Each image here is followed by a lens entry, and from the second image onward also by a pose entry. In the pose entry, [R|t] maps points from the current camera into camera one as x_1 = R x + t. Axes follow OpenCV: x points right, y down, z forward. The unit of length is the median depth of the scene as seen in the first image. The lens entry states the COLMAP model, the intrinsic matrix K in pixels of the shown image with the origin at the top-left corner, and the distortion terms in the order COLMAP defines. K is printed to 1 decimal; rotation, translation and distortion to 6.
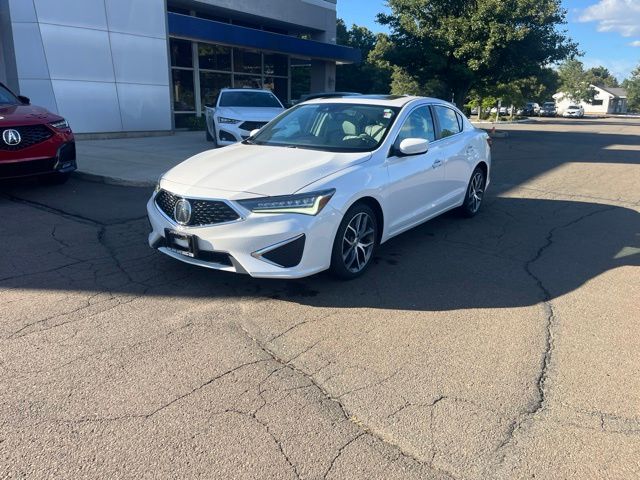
lens RADIAL K [[485.3, 0, 319.3], [0, 485.3, 237.1], [0, 0, 1]] dist [0.077176, -0.101461]
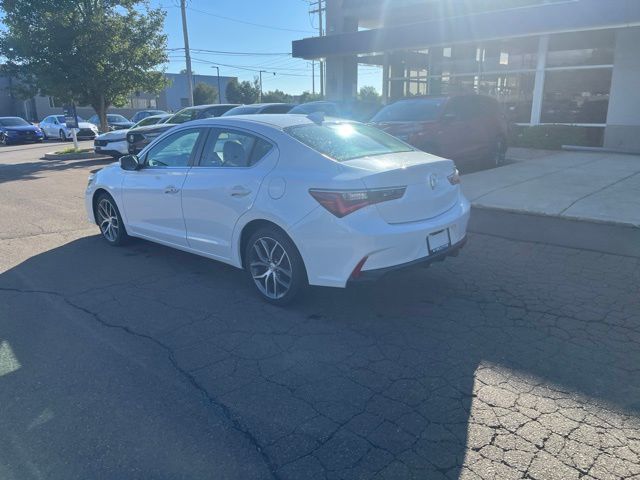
lens RADIAL K [[485.3, 0, 318.9], [0, 485.3, 240.7], [0, 0, 1]] dist [0.077176, -0.101461]
pose [[-0.122115, 0.243553, -0.962169, 1.229207], [-0.254224, 0.929409, 0.267525, -0.416047], [0.959405, 0.277275, -0.051578, 1.470147]]
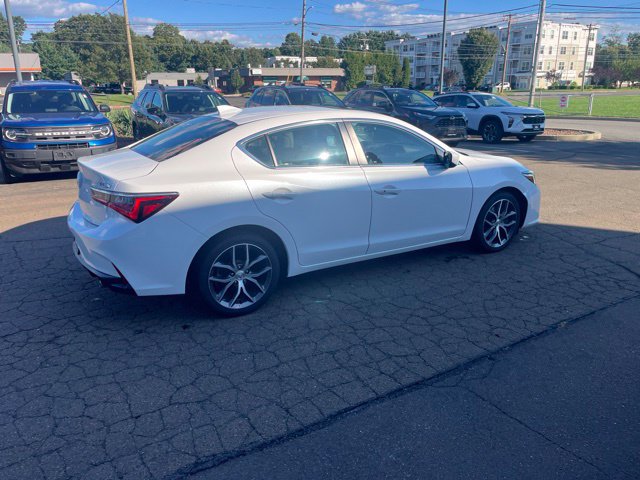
lens RADIAL K [[485.3, 0, 318.0], [0, 485.3, 229.3], [0, 0, 1]] dist [0.077176, -0.101461]
pose [[-0.919140, -0.117354, 0.376044, -0.289817], [0.099339, 0.854695, 0.509537, -0.644851], [-0.381199, 0.505692, -0.773927, 2.106087]]
